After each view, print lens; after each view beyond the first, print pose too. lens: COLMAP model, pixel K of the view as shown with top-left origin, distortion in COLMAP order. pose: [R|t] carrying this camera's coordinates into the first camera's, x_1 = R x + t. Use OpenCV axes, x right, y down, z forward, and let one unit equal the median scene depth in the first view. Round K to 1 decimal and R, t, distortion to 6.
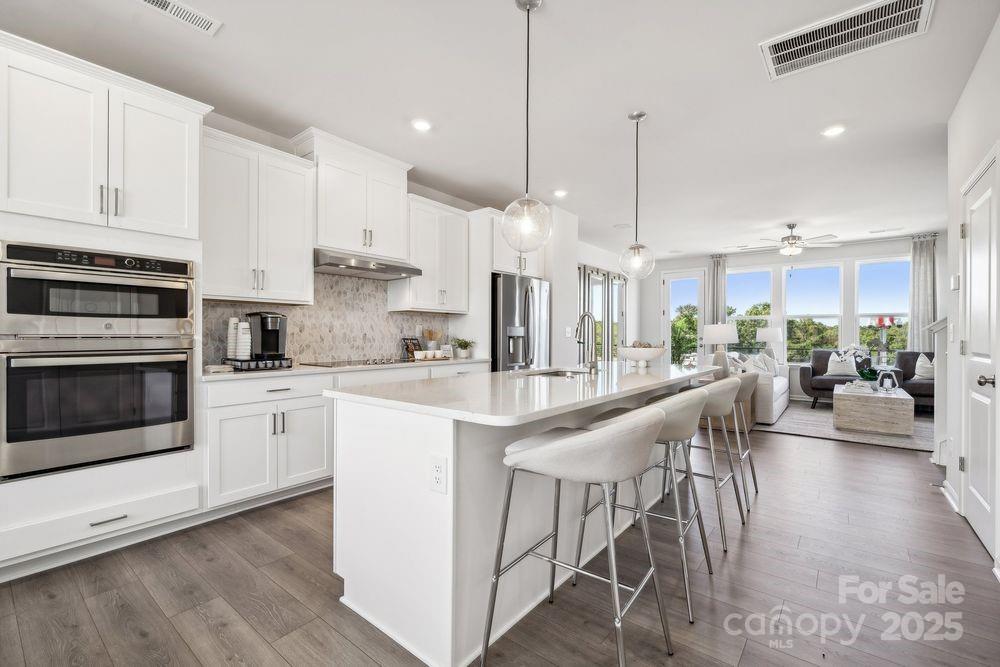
lens RADIAL K [[432.1, 0, 500.0], [0, 432.1, 333.5], [0, 0, 1]] dist [-0.001365, -0.000794]
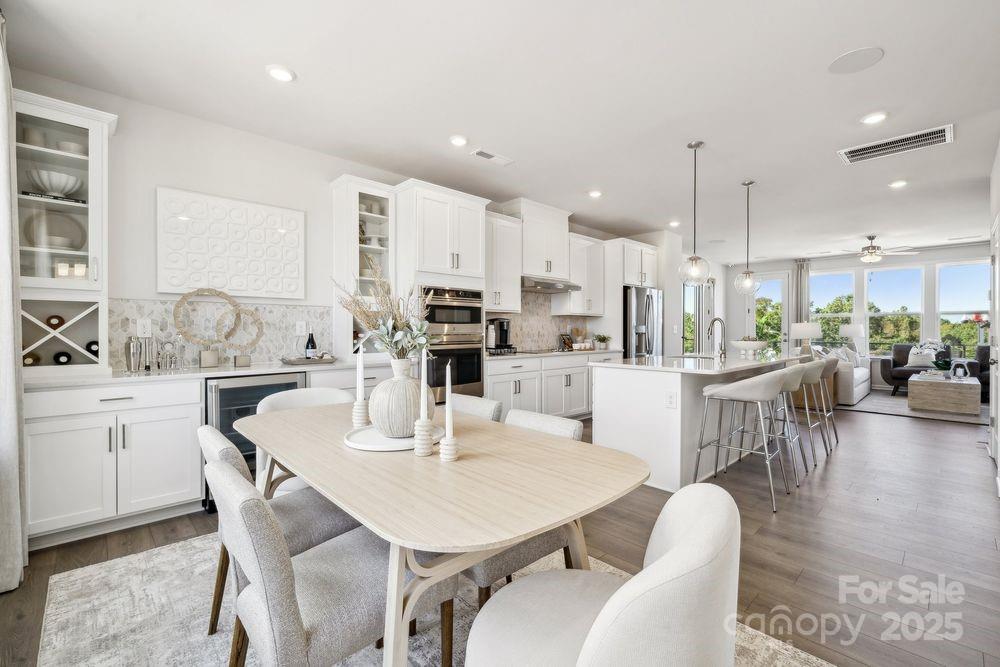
lens RADIAL K [[432.1, 0, 500.0], [0, 432.1, 333.5], [0, 0, 1]] dist [-0.001365, -0.000794]
pose [[0.991362, -0.002410, -0.131133, -0.224789], [0.003664, 0.999950, 0.009316, -0.006045], [0.131104, -0.009716, 0.991321, -0.387648]]
